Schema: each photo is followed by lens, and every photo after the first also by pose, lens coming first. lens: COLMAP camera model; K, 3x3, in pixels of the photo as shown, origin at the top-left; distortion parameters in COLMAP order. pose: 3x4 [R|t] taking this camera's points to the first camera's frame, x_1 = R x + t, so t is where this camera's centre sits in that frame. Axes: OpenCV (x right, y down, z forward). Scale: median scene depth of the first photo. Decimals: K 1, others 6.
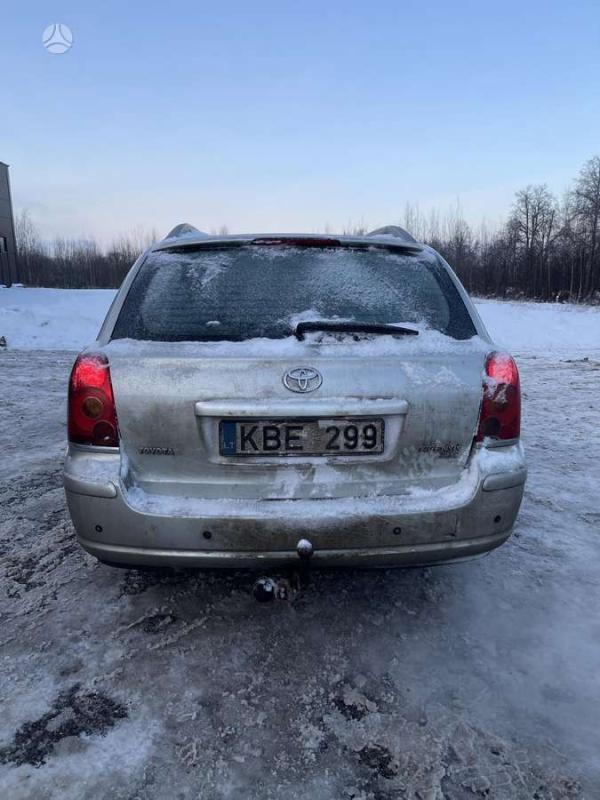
lens RADIAL K [[615.2, 0, 300.0], [0, 615.2, 400.0], [0, 0, 1]] dist [0.071102, -0.099164]
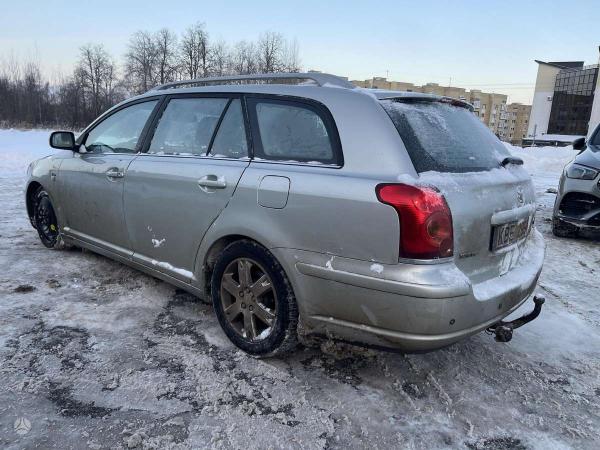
lens RADIAL K [[461.4, 0, 300.0], [0, 461.4, 225.0], [0, 0, 1]] dist [0.071102, -0.099164]
pose [[0.689861, -0.105750, 0.716177, -0.936900], [0.081488, 0.994329, 0.068329, -0.062392], [-0.719341, 0.011222, 0.694566, 0.437857]]
